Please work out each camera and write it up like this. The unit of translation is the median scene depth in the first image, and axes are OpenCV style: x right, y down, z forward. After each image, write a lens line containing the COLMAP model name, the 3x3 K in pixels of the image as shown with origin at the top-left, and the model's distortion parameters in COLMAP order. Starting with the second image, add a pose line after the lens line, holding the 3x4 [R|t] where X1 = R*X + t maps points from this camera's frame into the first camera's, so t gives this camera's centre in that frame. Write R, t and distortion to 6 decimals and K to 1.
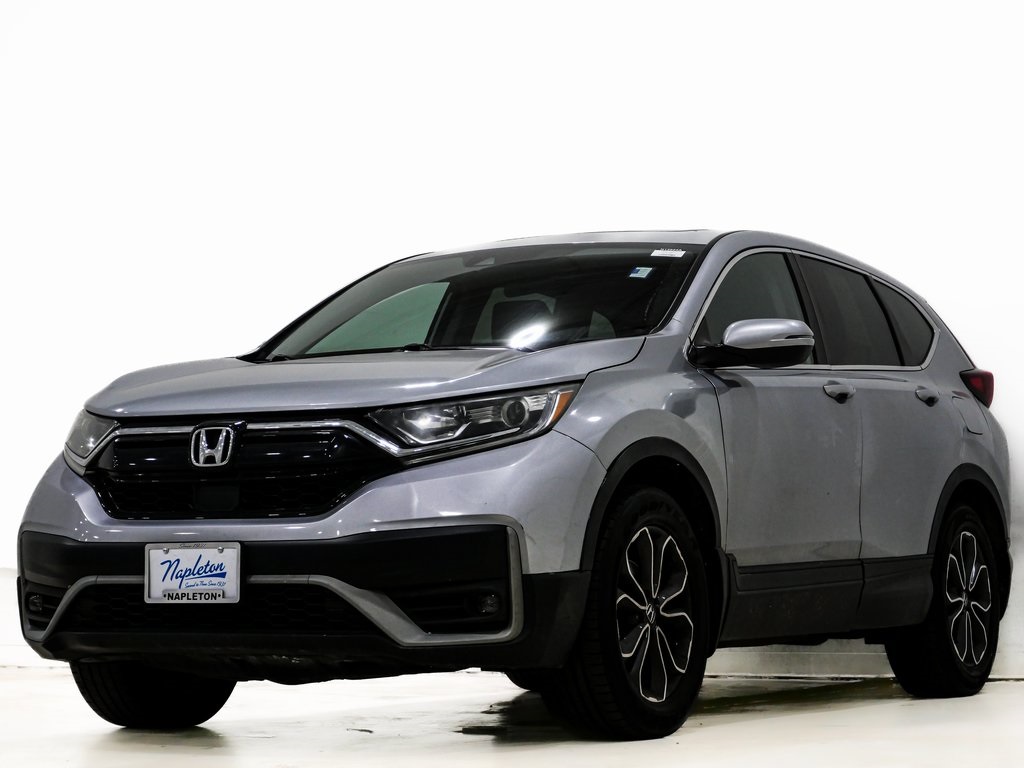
lens RADIAL K [[2650.7, 0, 509.4], [0, 2650.7, 380.1], [0, 0, 1]] dist [0.124094, 0.000000]
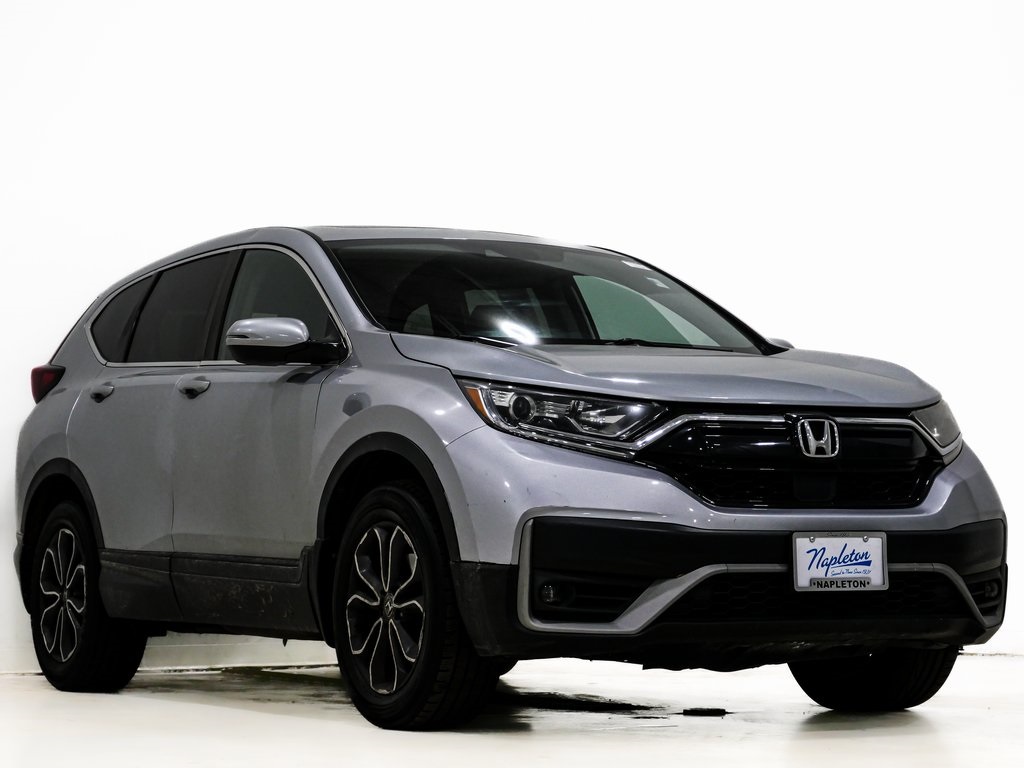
lens RADIAL K [[2650.7, 0, 510.1], [0, 2650.7, 387.8], [0, 0, 1]] dist [0.124094, 0.000000]
pose [[0.536107, 0.053963, 0.842423, -1.045202], [-0.055788, 0.998038, -0.028429, 0.041737], [-0.842304, -0.031756, 0.538066, 0.553646]]
